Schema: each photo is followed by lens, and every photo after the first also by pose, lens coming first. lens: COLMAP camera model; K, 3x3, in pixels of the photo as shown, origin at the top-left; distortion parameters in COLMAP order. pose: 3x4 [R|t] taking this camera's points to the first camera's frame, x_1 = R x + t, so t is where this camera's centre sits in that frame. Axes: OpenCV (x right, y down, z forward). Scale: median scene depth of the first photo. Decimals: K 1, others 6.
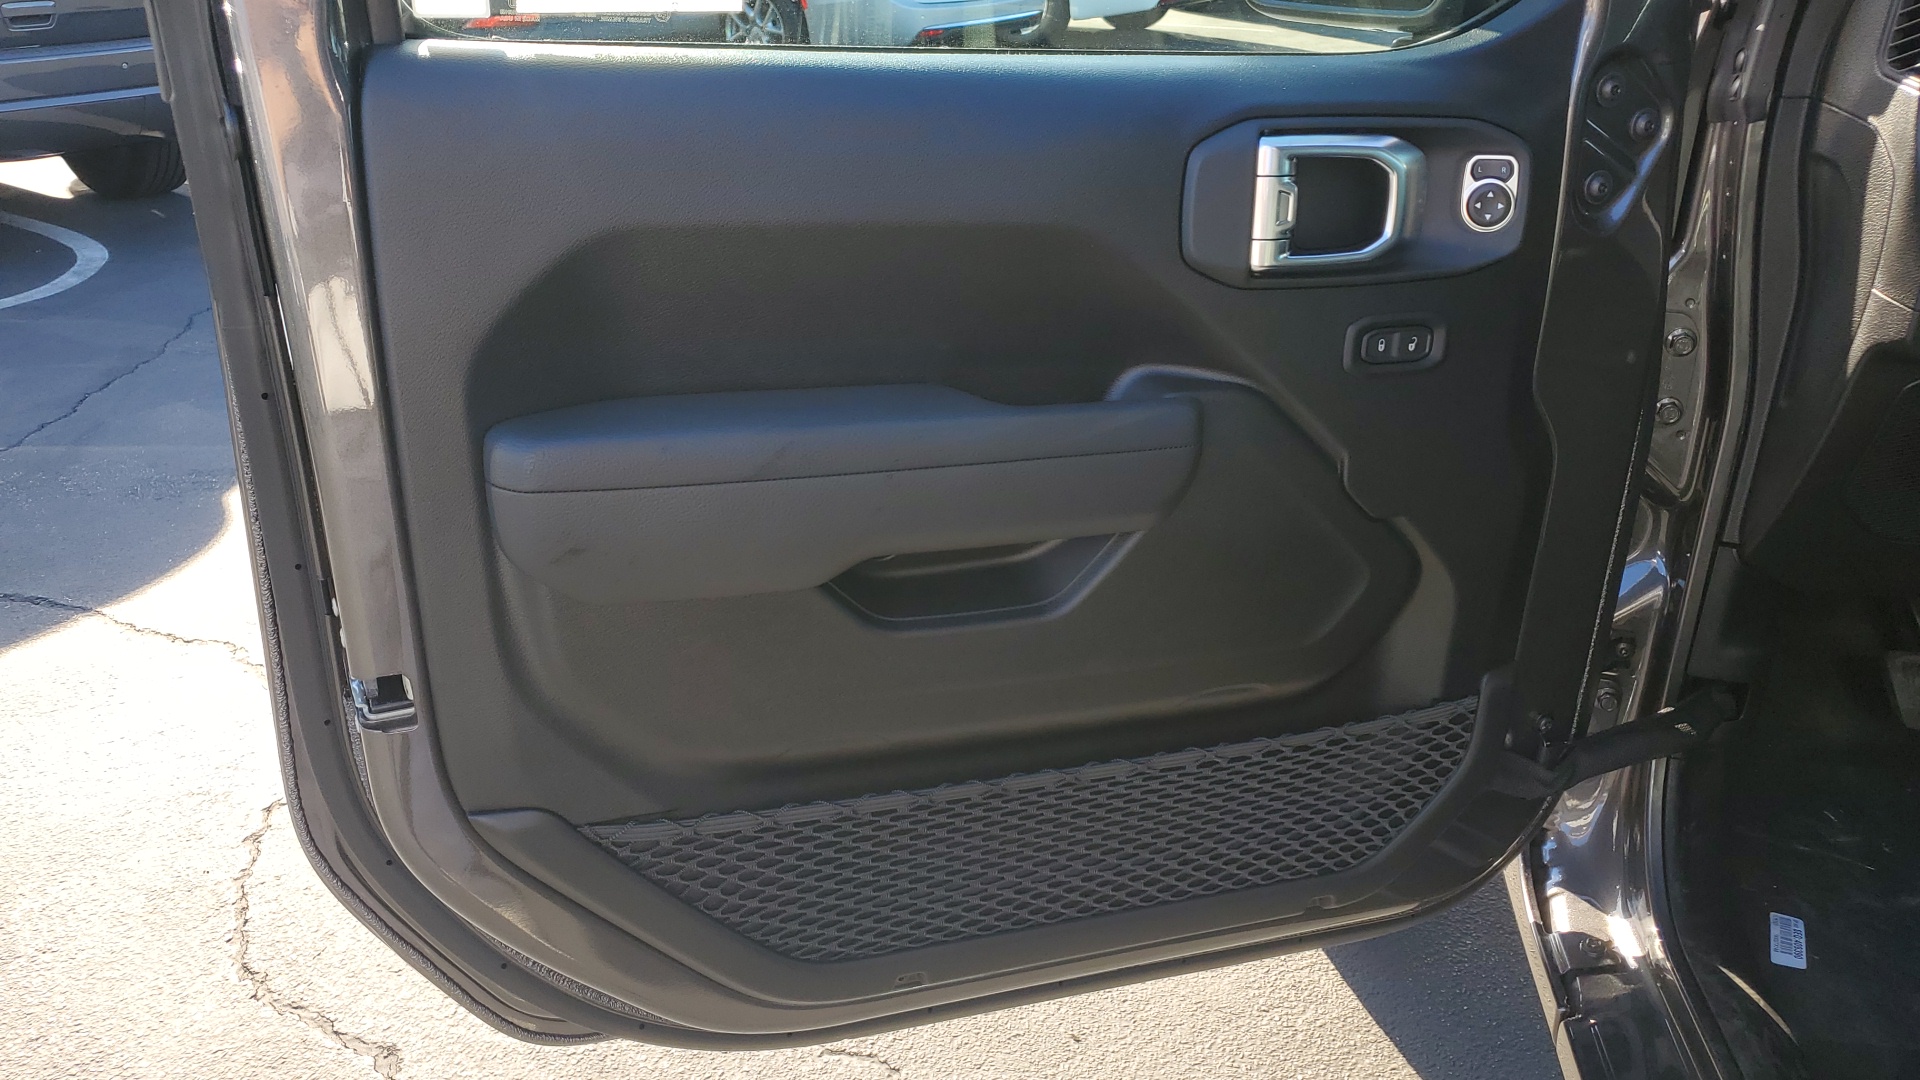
lens RADIAL K [[1500.8, 0, 960.0], [0, 1500.8, 540.0], [0, 0, 1]] dist [-0.007360, -0.004261]
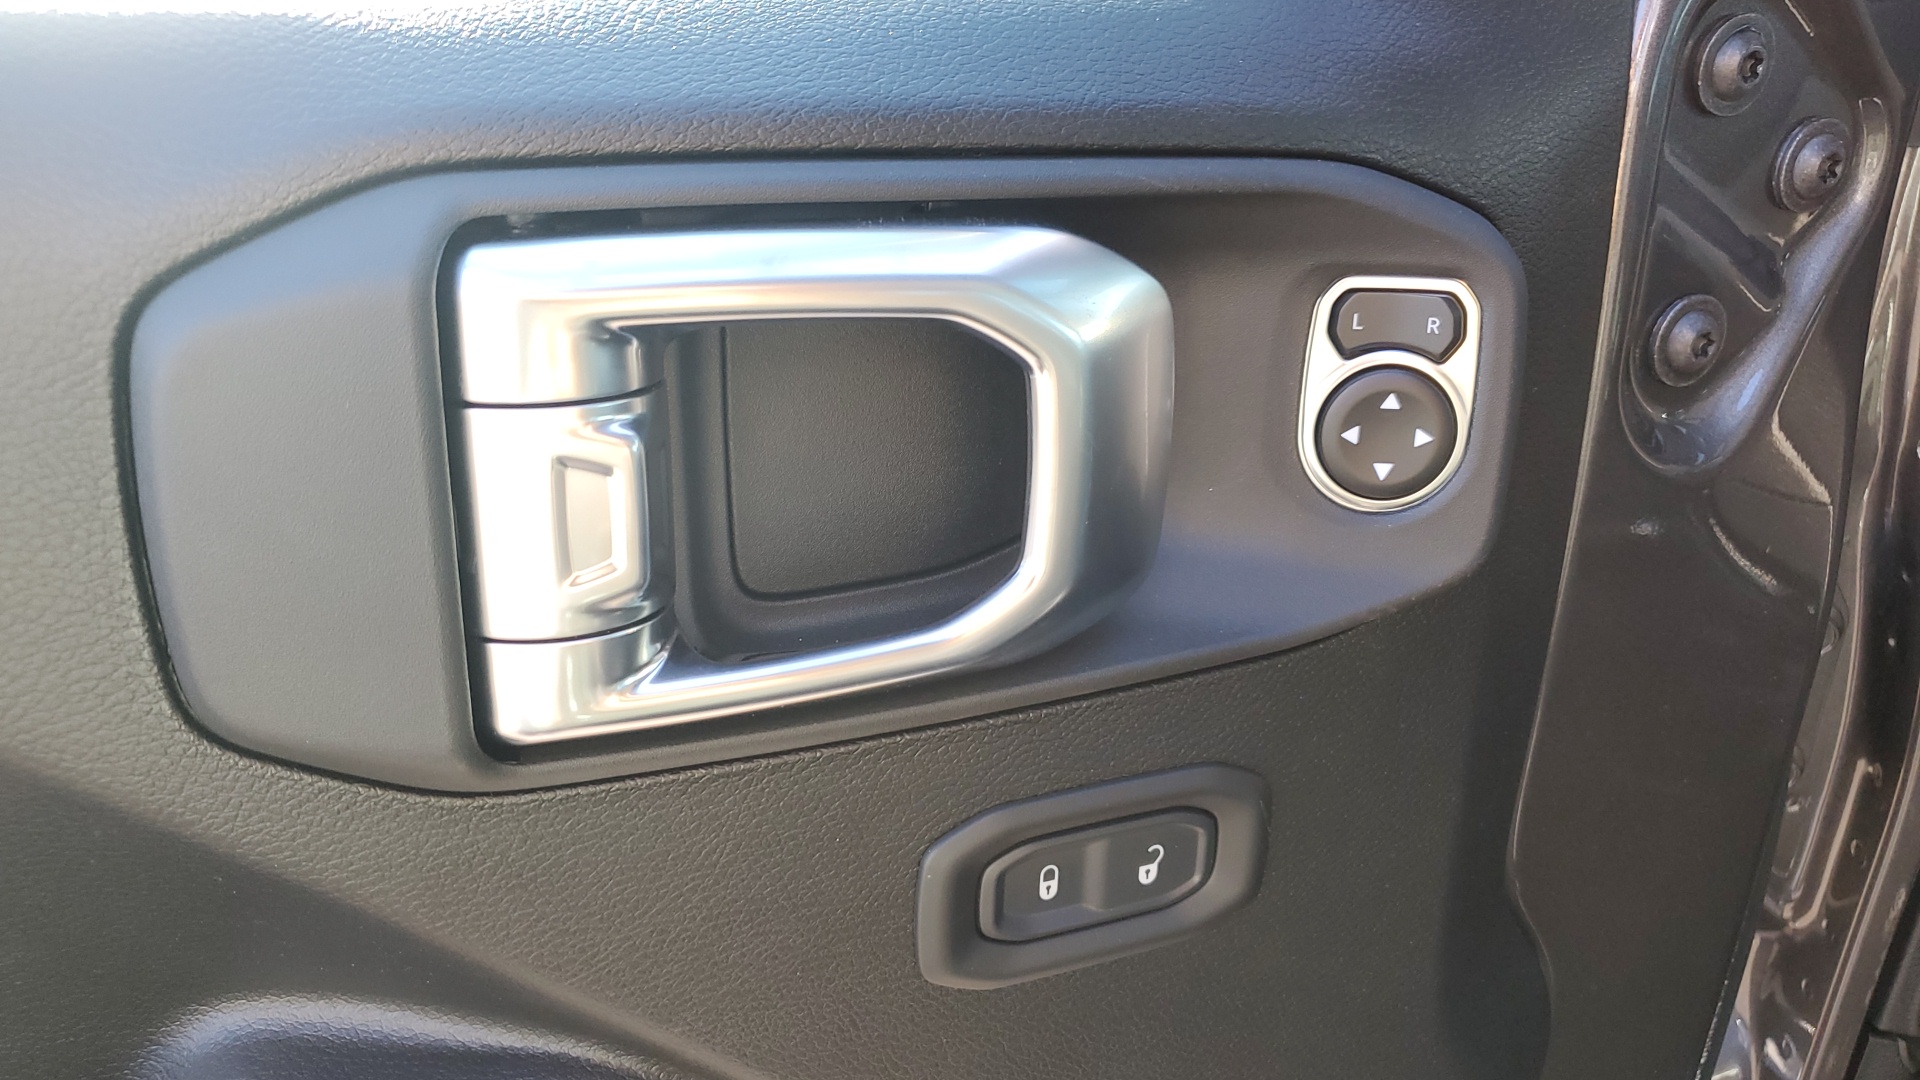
lens RADIAL K [[1498.7, 0, 960.0], [0, 1498.7, 540.0], [0, 0, 1]] dist [0.057596, -0.006609]
pose [[0.997921, -0.005959, 0.064168, 0.244794], [0.004999, 0.999873, 0.015106, -0.207958], [-0.064250, -0.014753, 0.997825, 0.694157]]
